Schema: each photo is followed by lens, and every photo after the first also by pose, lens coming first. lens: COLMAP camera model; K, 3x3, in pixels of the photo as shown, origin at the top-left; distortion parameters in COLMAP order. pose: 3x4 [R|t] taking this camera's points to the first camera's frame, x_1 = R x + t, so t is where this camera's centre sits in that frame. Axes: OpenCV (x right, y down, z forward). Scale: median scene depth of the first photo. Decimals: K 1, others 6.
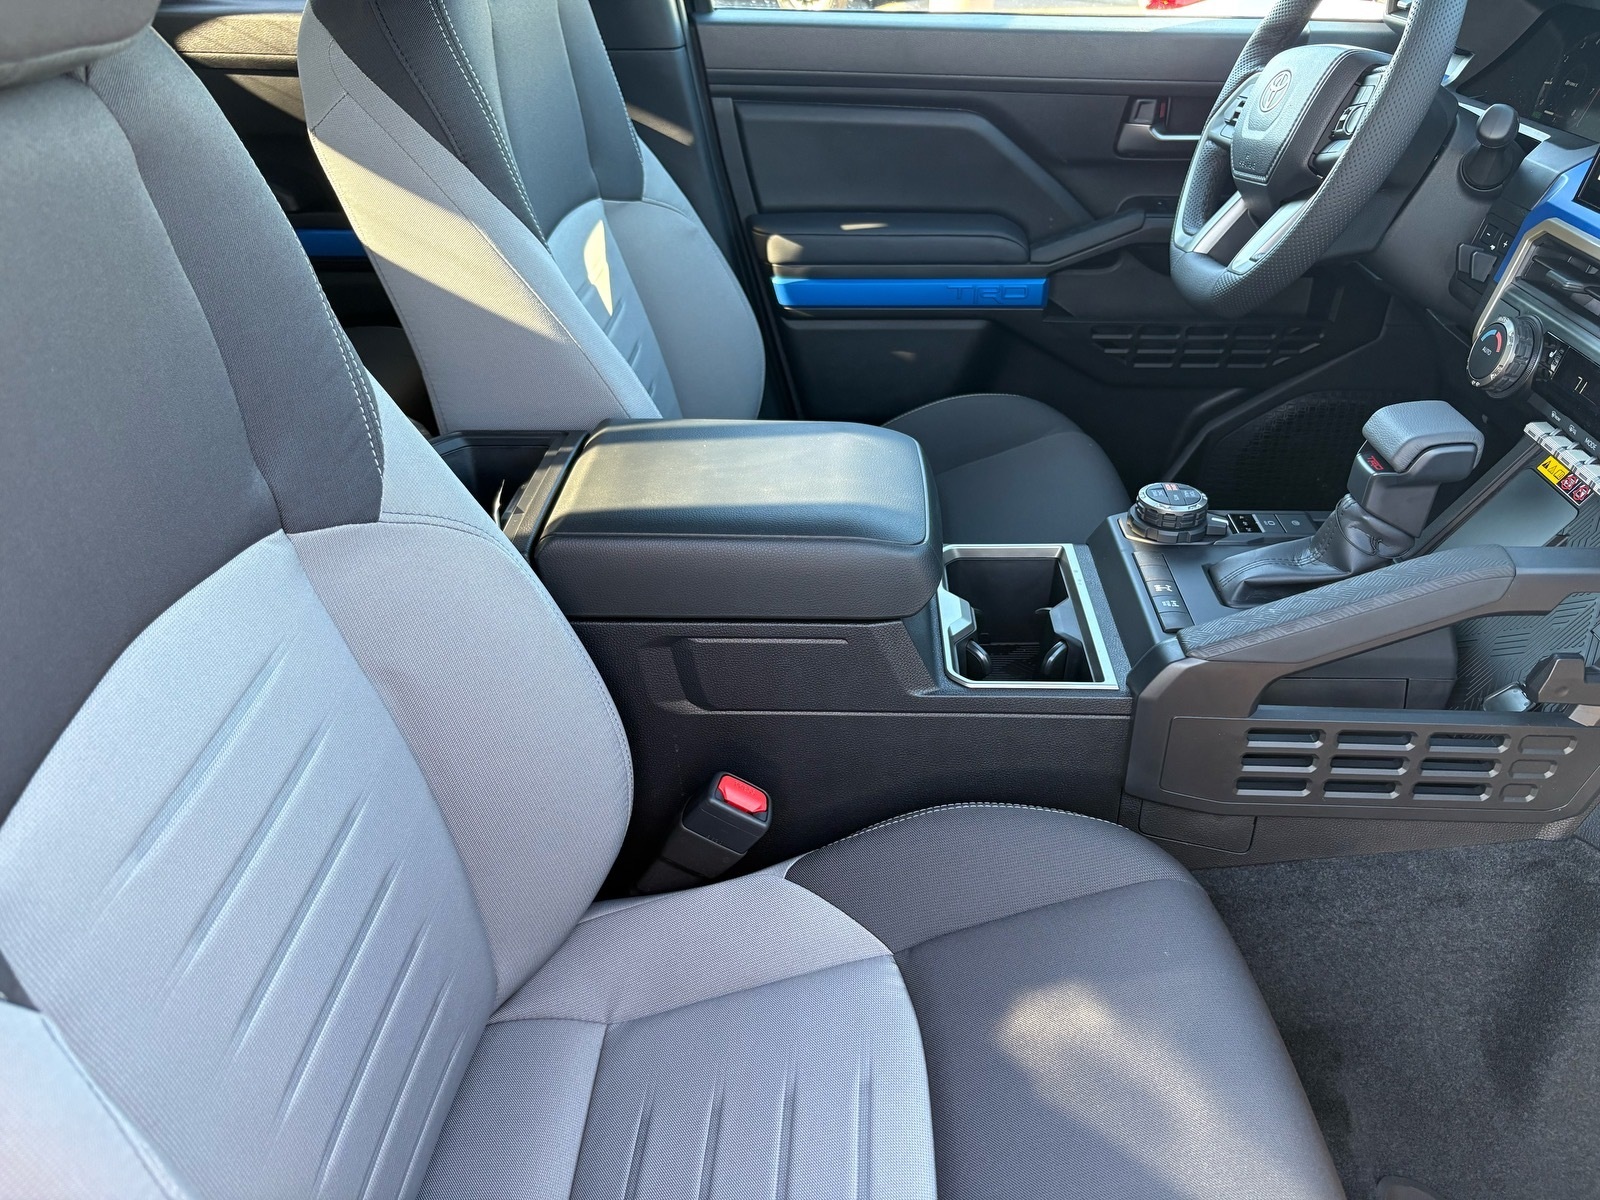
lens RADIAL K [[1227.3, 0, 796.4], [0, 1227.3, 608.5], [0, 0, 1]] dist [-0.003593, -0.002640]
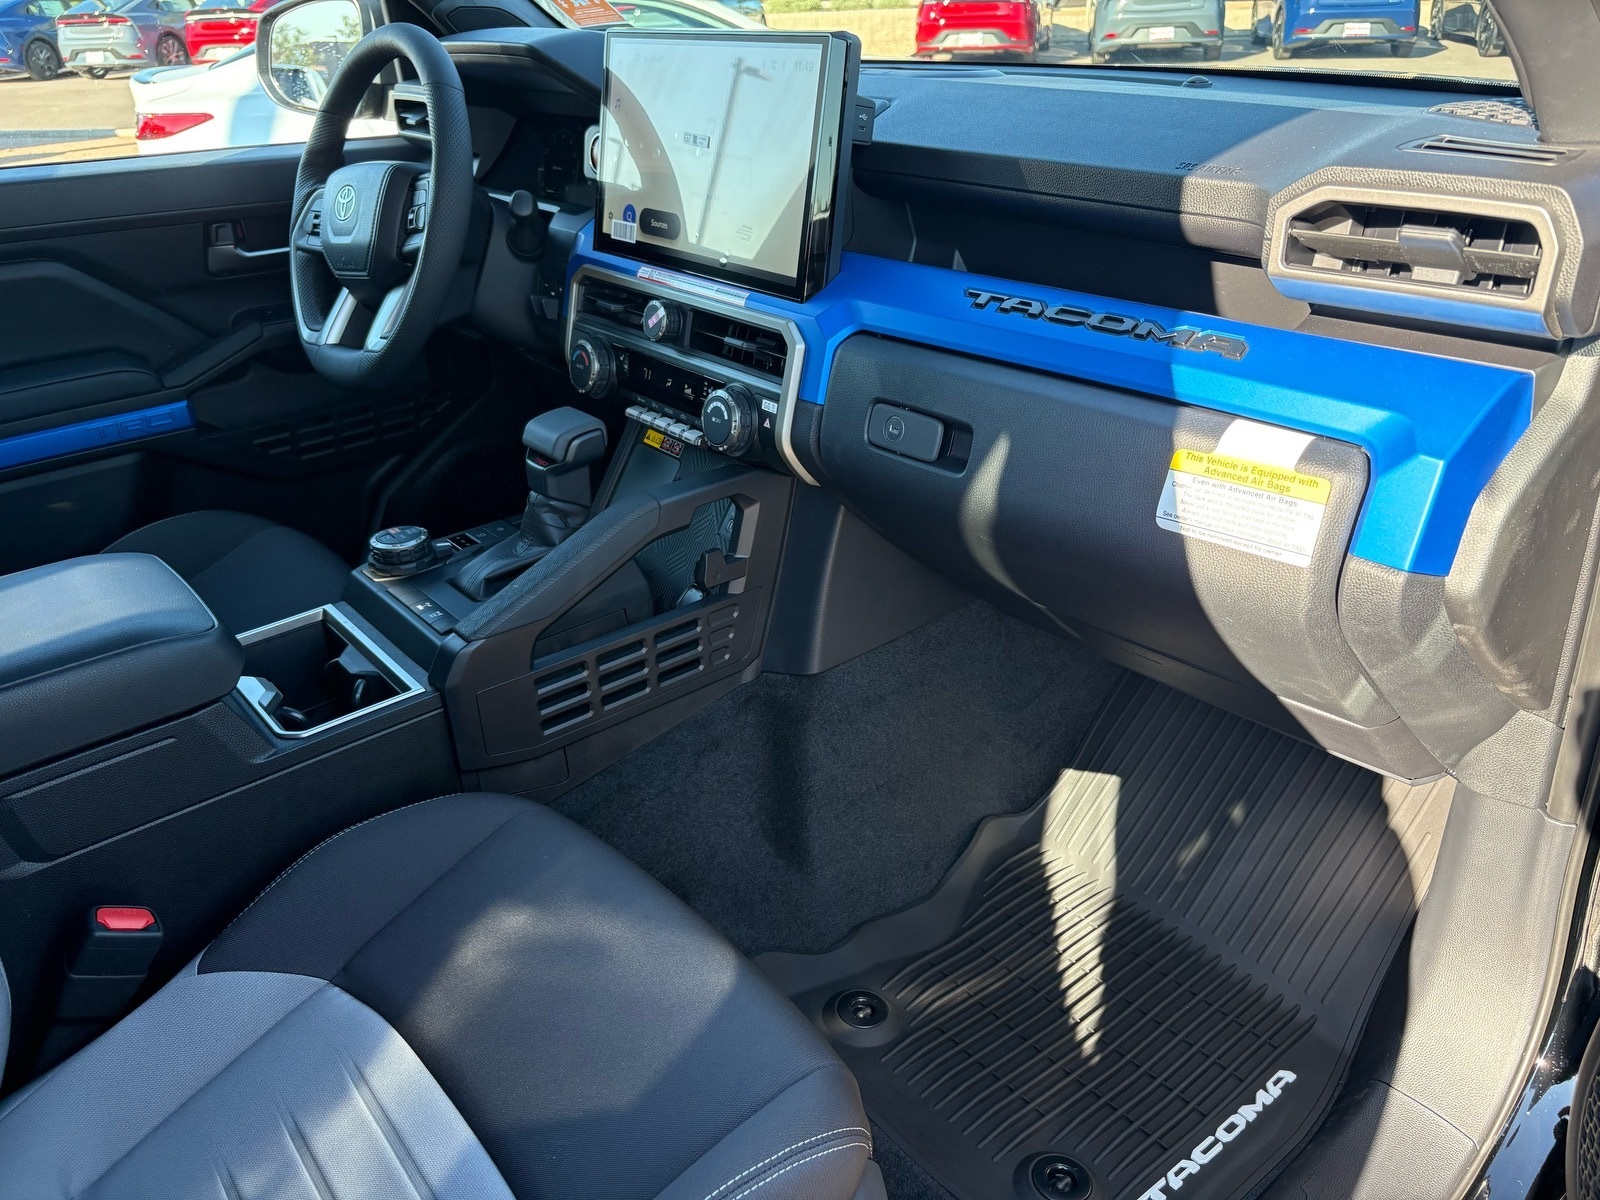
lens RADIAL K [[1198.6, 0, 800.0], [0, 1198.6, 600.0], [0, 0, 1]] dist [0.004522, 0.008308]
pose [[0.740900, -0.319349, 0.590833, -0.112904], [0.364876, 0.929963, 0.045098, 0.055576], [-0.563855, 0.182168, 0.805532, -0.142444]]
